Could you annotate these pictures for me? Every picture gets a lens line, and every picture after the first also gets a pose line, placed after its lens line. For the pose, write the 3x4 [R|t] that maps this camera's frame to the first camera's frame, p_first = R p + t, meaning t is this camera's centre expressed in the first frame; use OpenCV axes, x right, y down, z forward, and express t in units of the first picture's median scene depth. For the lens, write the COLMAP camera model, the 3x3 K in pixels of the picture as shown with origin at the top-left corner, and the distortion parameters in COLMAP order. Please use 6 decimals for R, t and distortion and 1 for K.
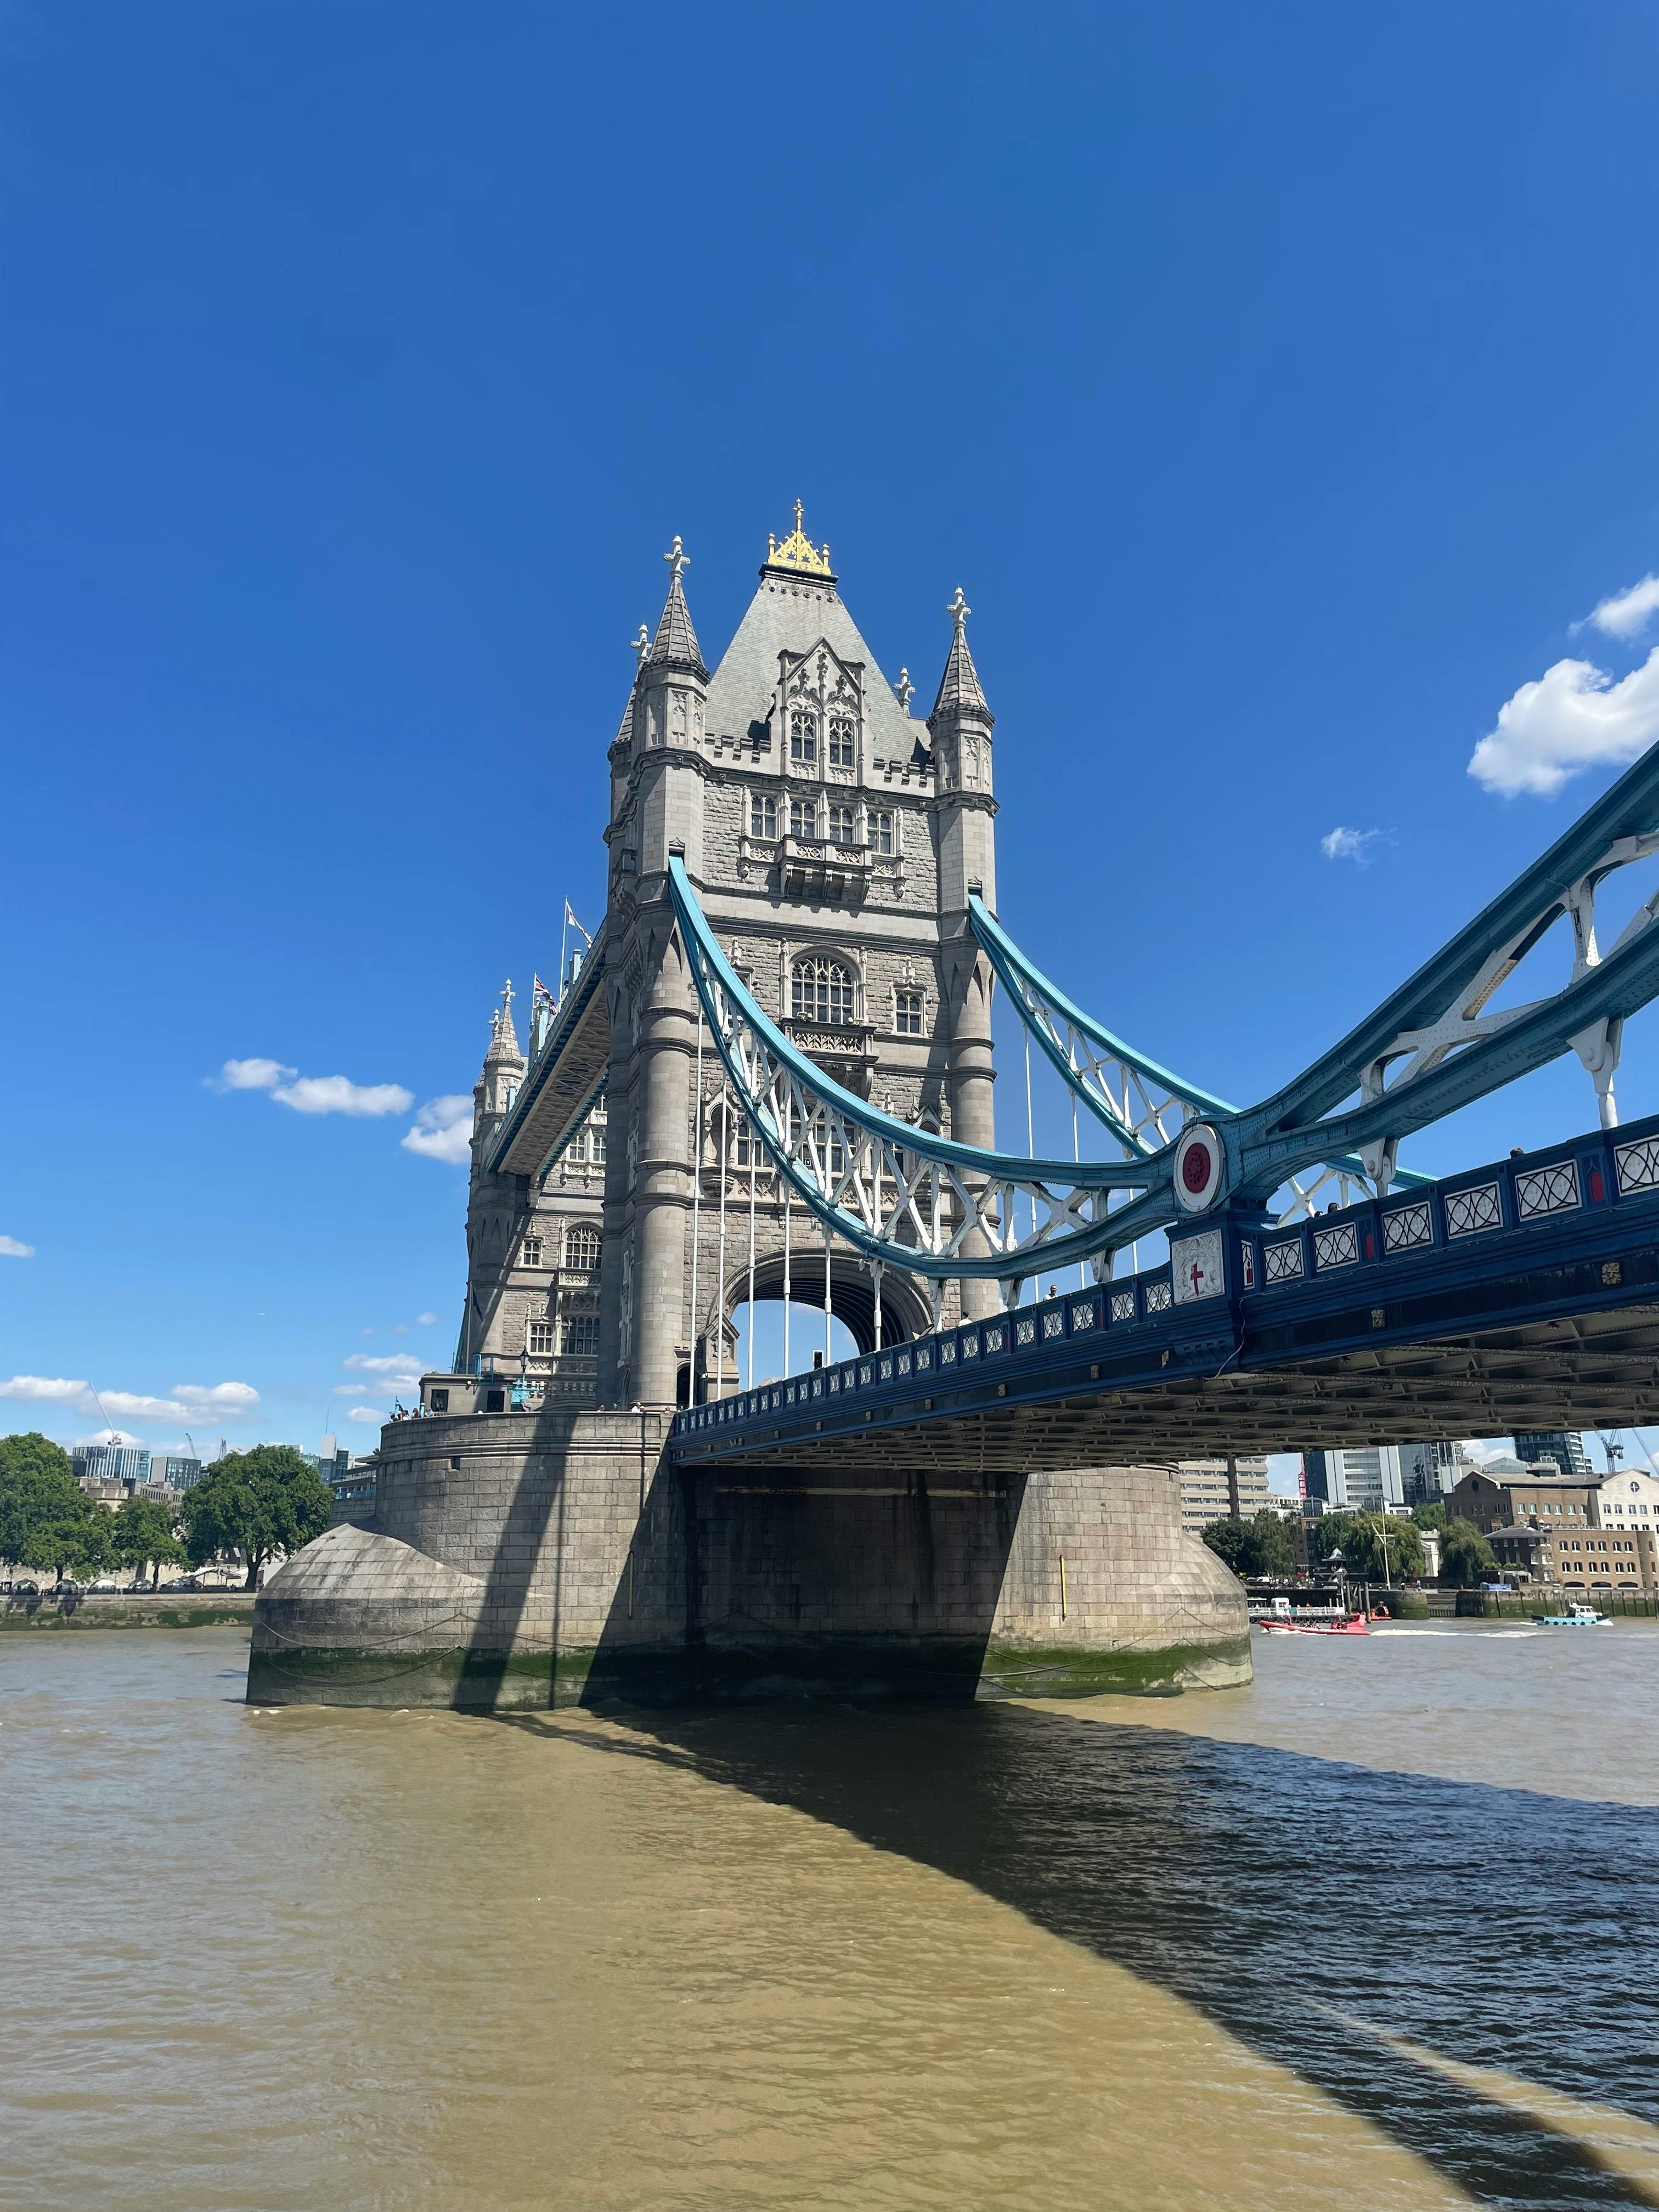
lens RADIAL K [[1656.5, 0, 817.6], [0, 1656.5, 1093.2], [0, 0, 1]] dist [0.003825, 0.003893]
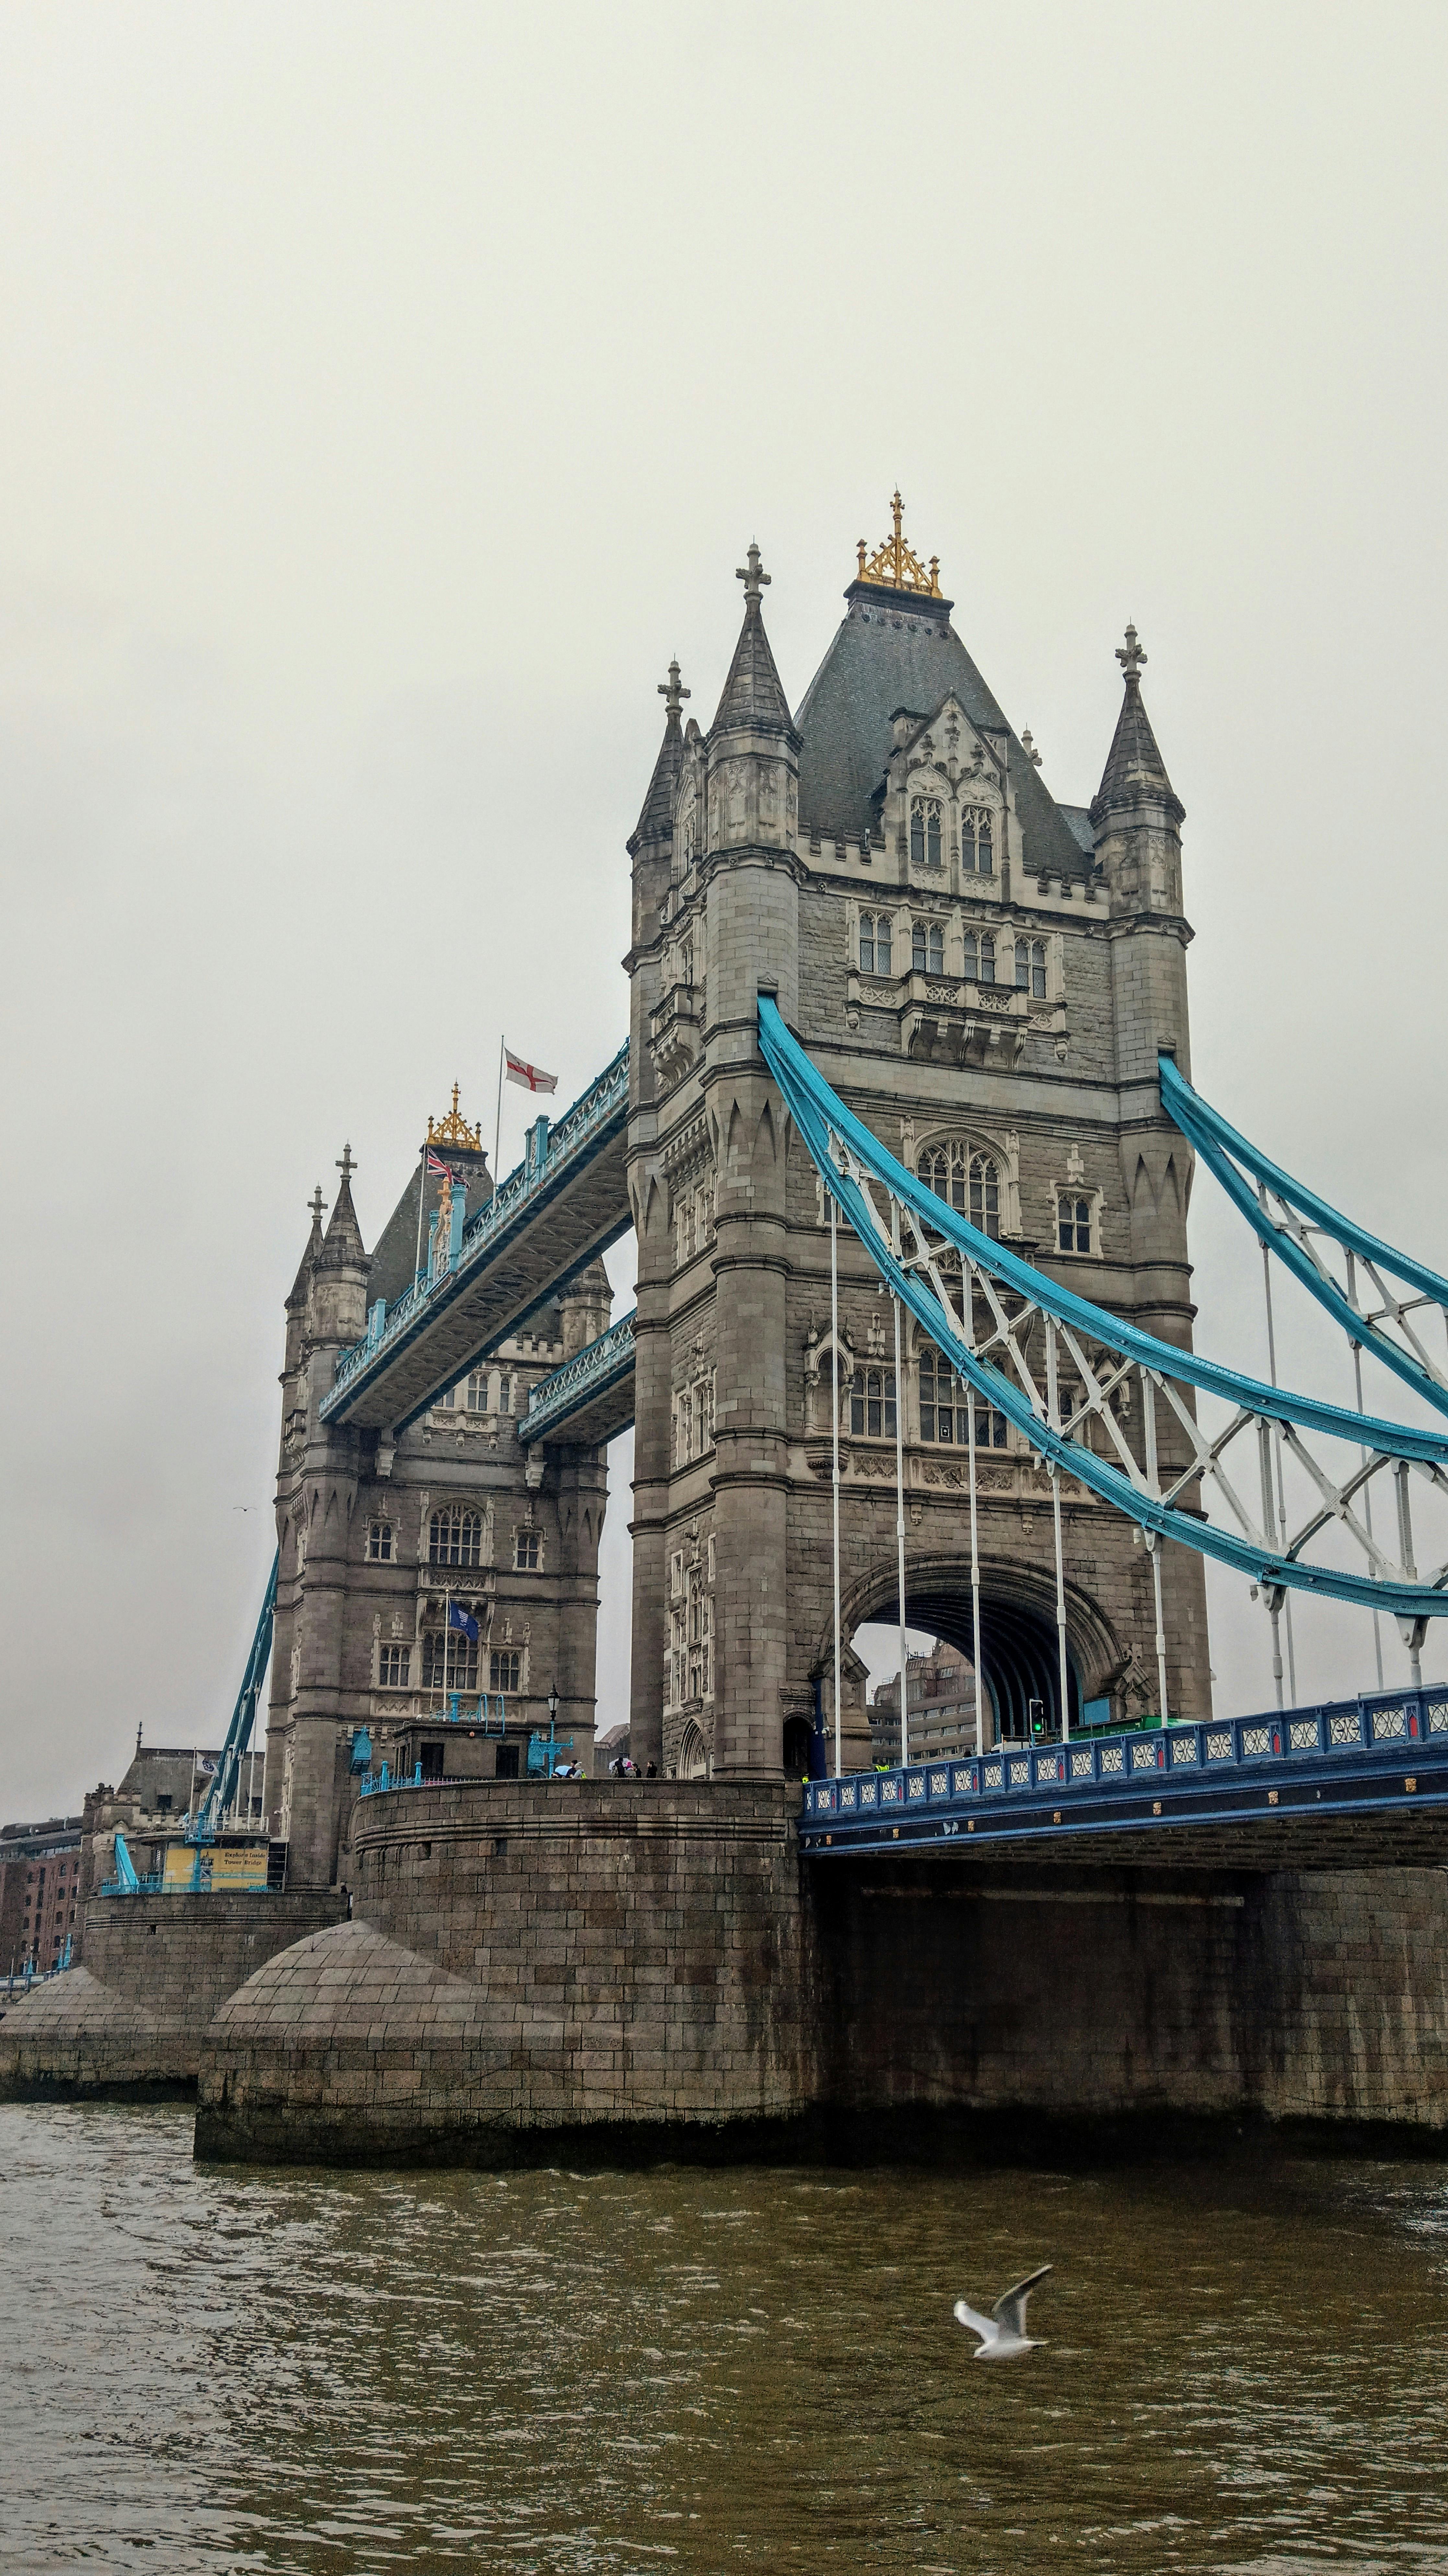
lens RADIAL K [[2429.7, 0, 719.0], [0, 2429.7, 1306.6], [0, 0, 1]] dist [-0.006809, 0.000000]
pose [[0.999435, 0.019707, 0.027236, -0.125846], [-0.019723, 0.999805, 0.000321, -0.009874], [-0.027224, -0.000858, 0.999629, -0.038732]]
